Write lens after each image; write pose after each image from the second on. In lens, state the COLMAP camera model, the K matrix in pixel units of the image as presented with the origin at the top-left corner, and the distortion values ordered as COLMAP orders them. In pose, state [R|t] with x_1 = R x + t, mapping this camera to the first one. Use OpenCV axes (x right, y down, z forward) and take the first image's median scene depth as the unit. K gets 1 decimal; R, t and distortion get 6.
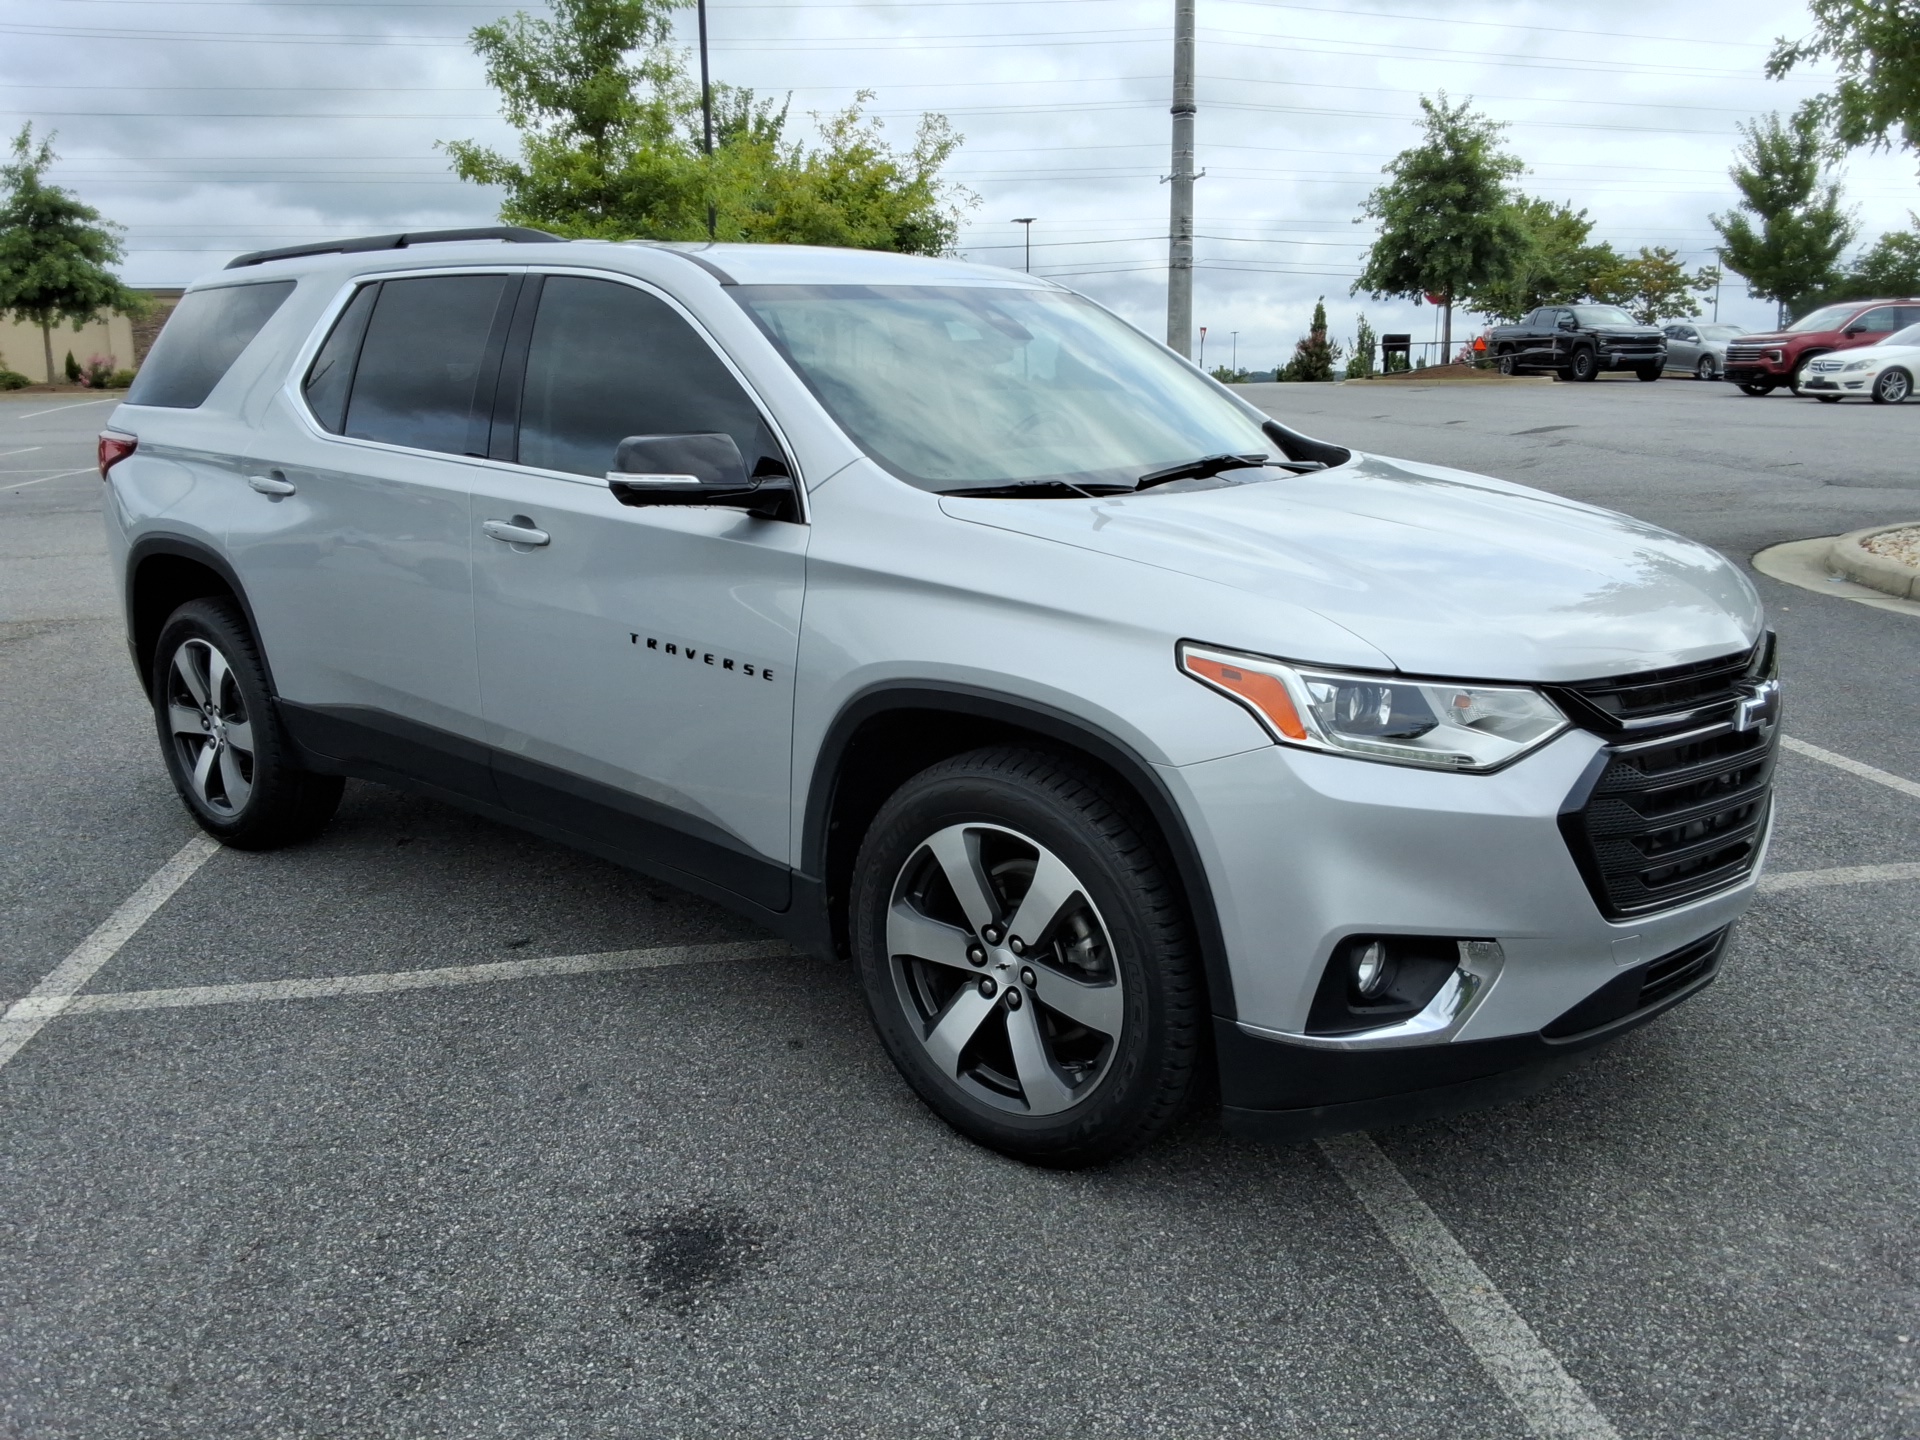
lens RADIAL K [[1535.3, 0, 952.3], [0, 1535.3, 719.8], [0, 0, 1]] dist [0.101708, -0.155736]
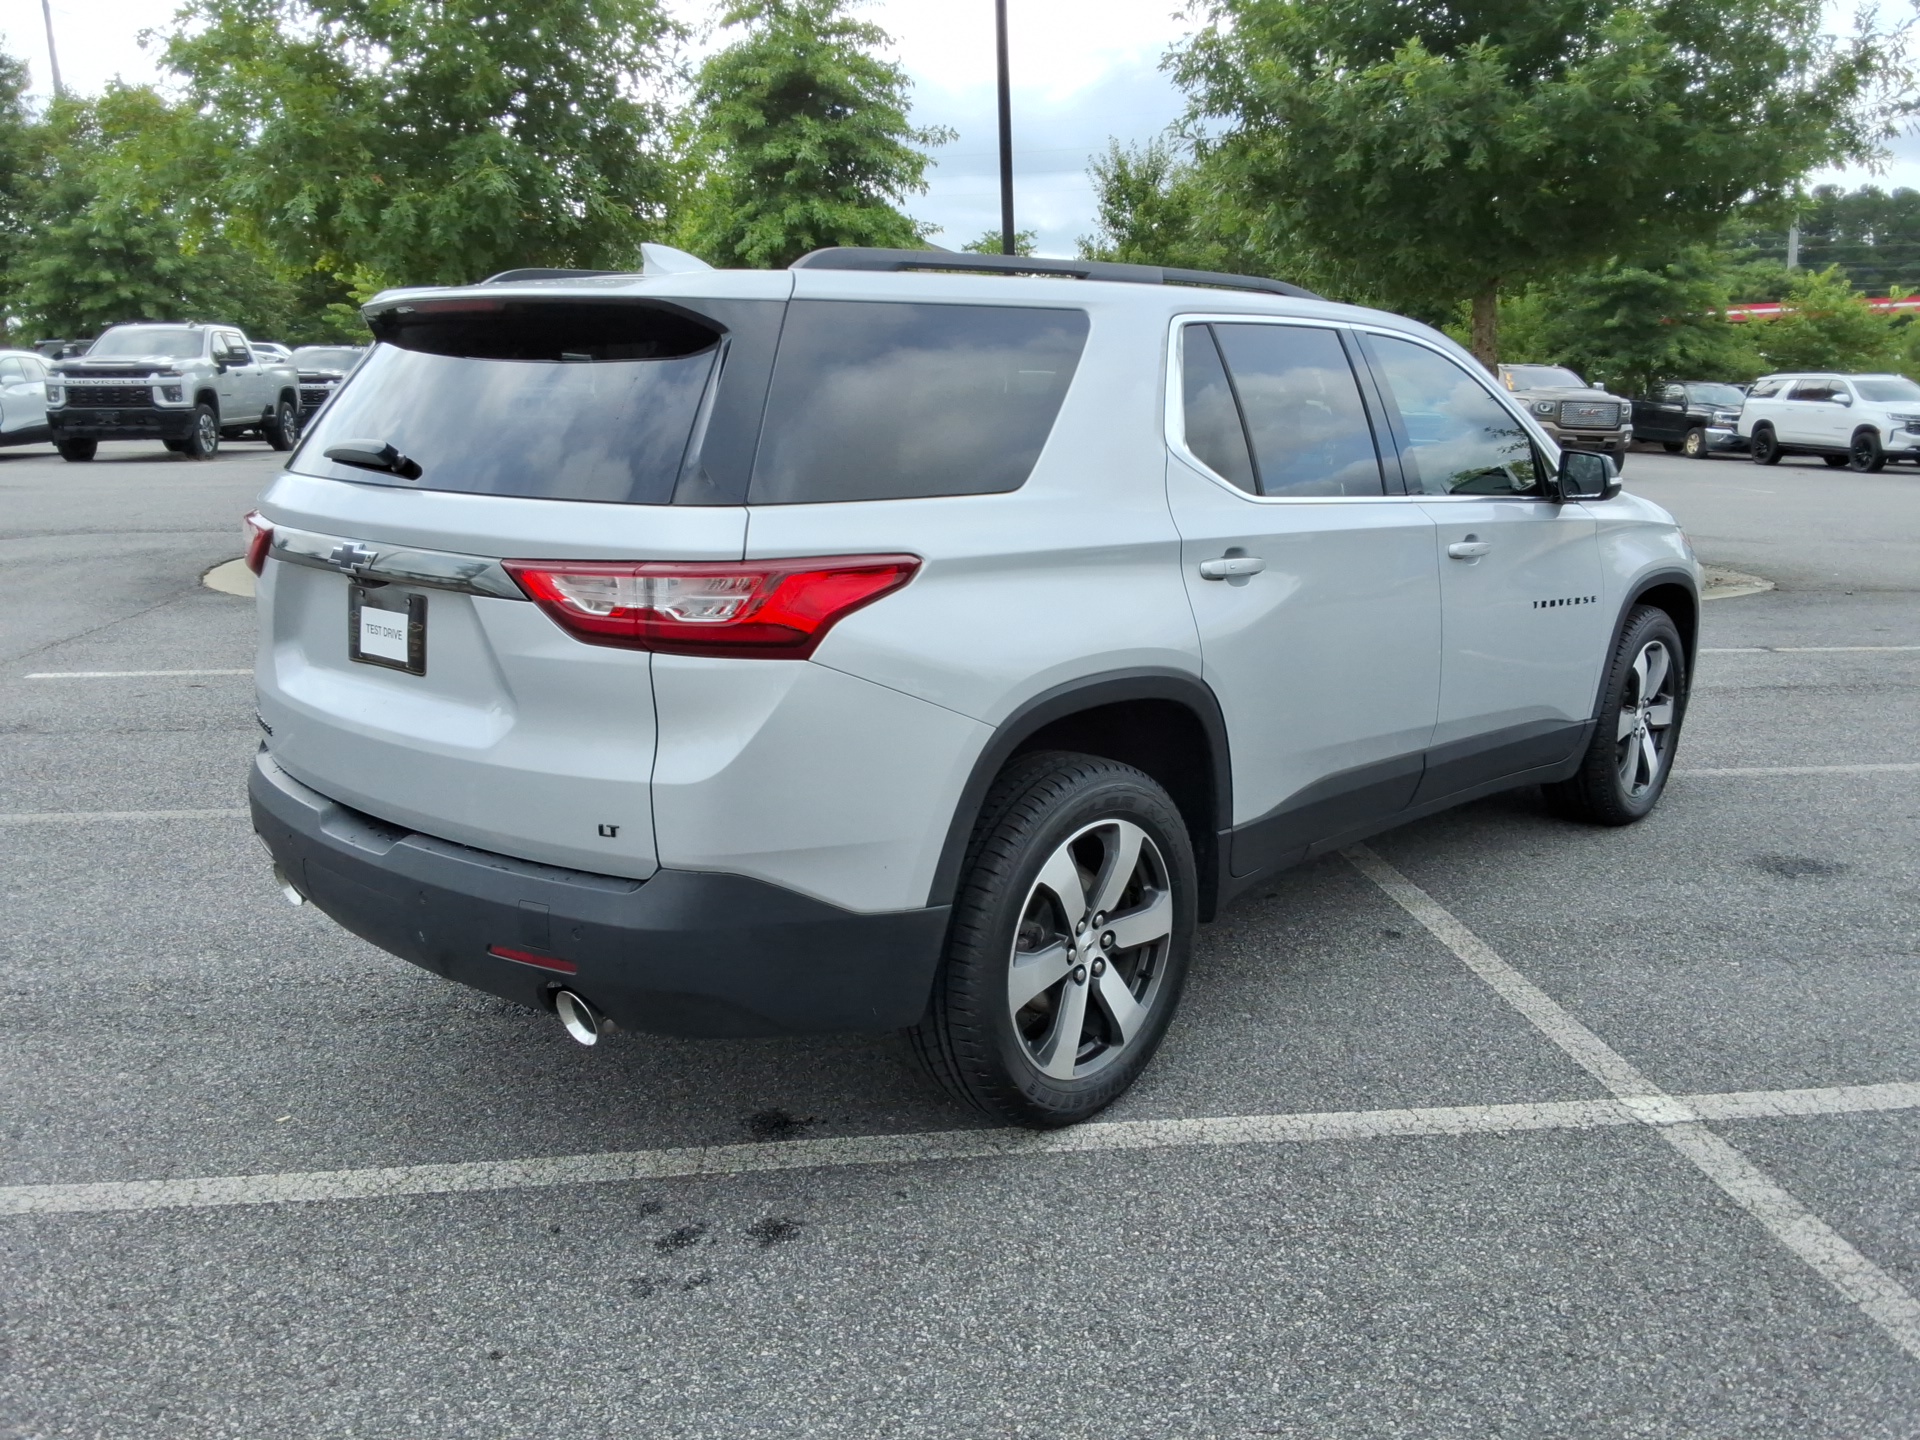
lens RADIAL K [[1535.3, 0, 975.0], [0, 1535.3, 706.4], [0, 0, 1]] dist [0.101708, -0.155736]
pose [[0.042043, -0.190420, 0.980802, -0.169197], [0.231387, 0.956837, 0.175849, -0.034199], [-0.971953, 0.219552, 0.084289, 0.146089]]
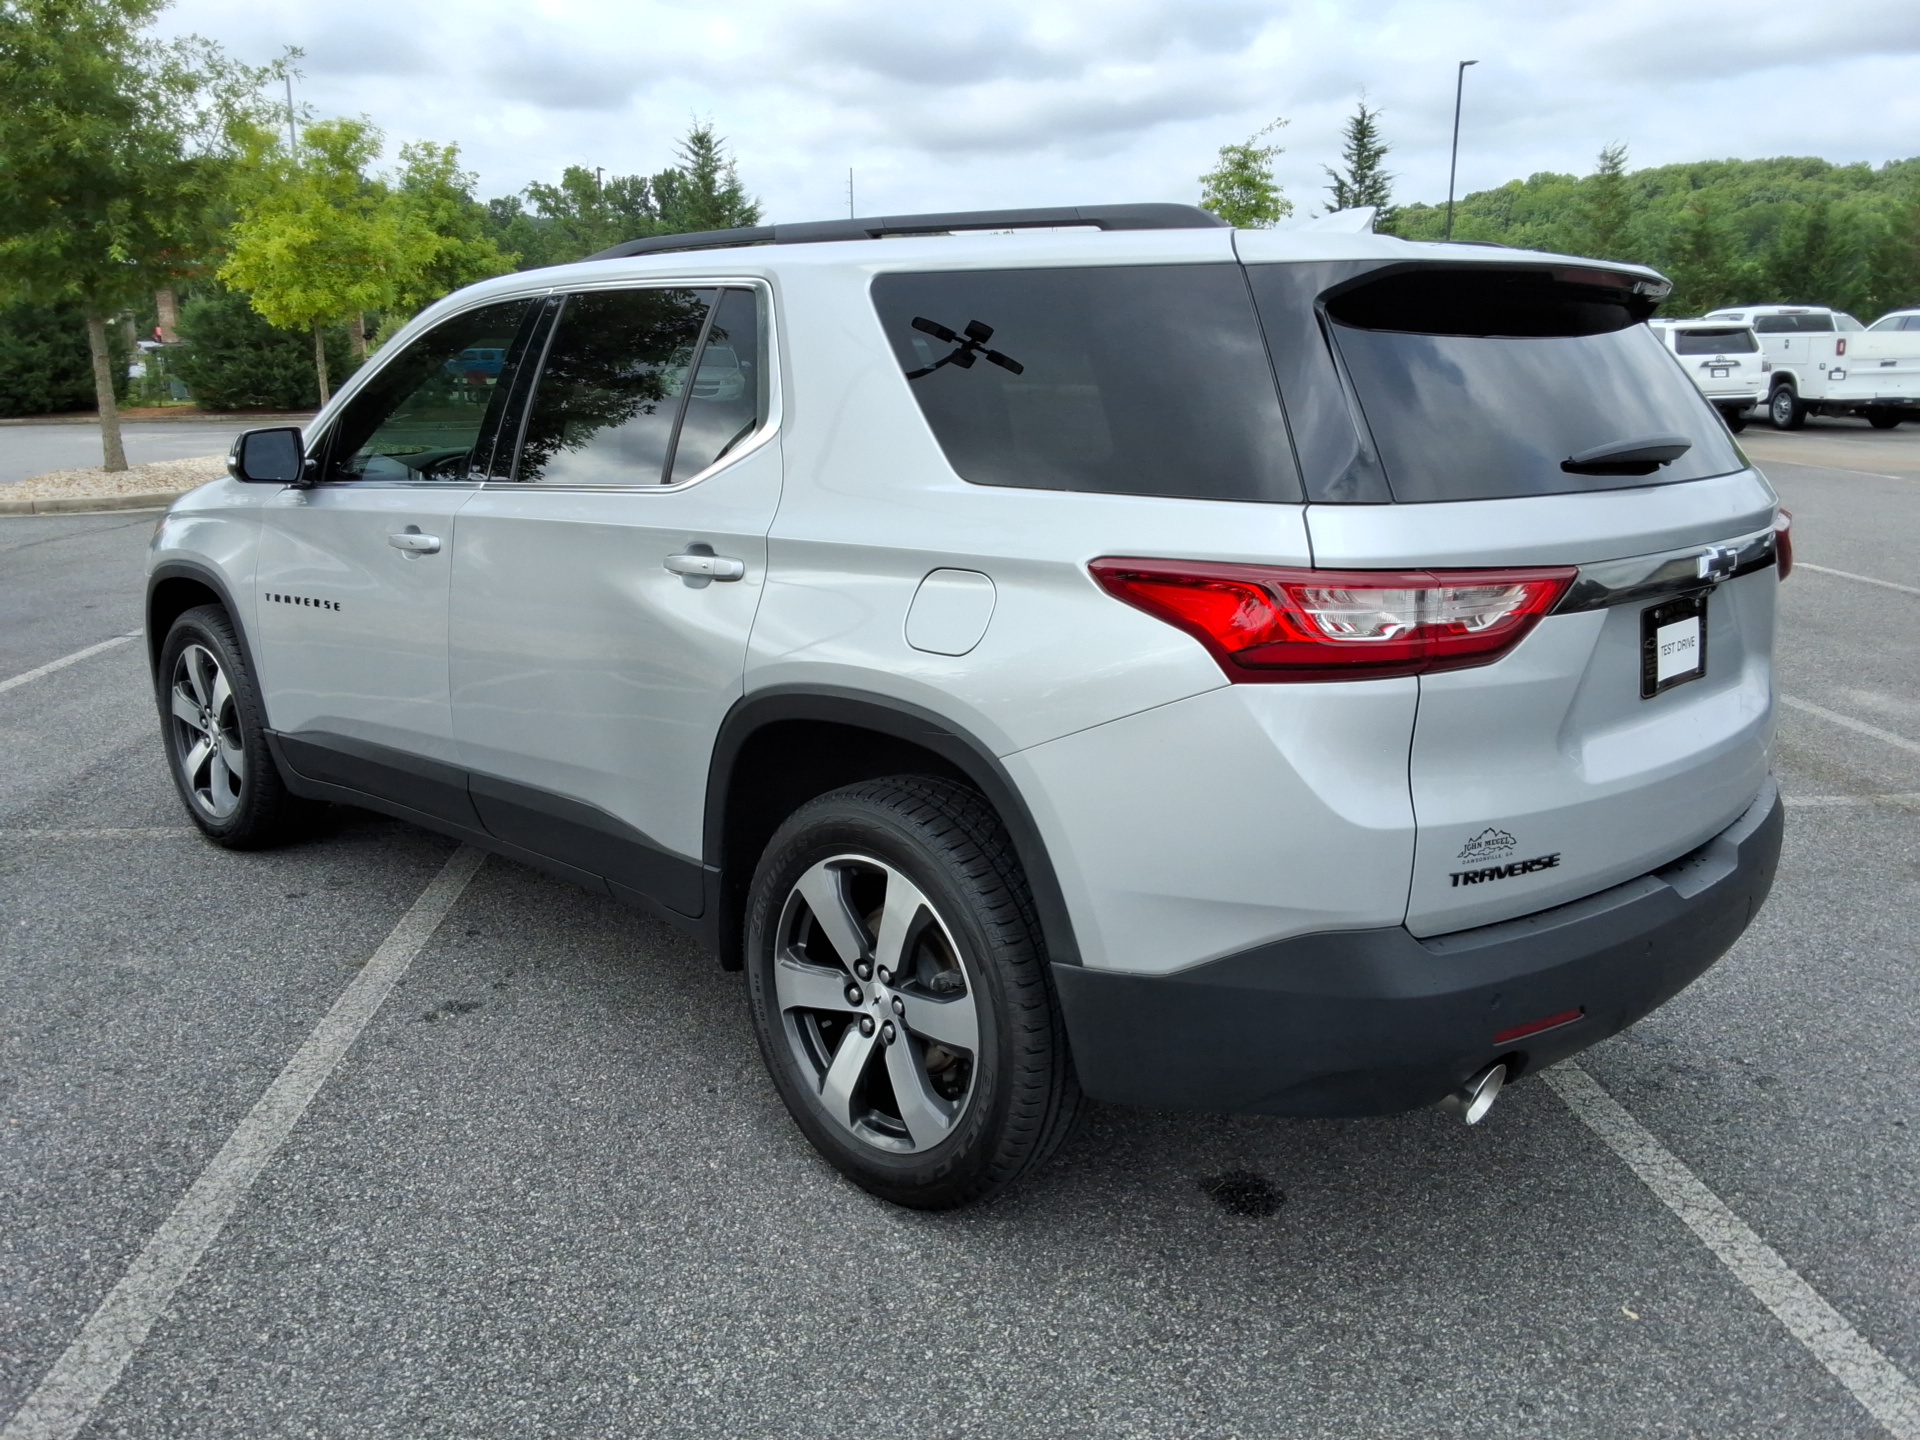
lens RADIAL K [[1535.3, 0, 976.1], [0, 1535.3, 710.2], [0, 0, 1]] dist [0.101708, -0.155736]
pose [[-0.997532, -0.006674, 0.069896, -0.044660], [0.024873, 0.897330, 0.440660, -0.065422], [-0.065660, 0.441311, -0.894949, 0.268103]]
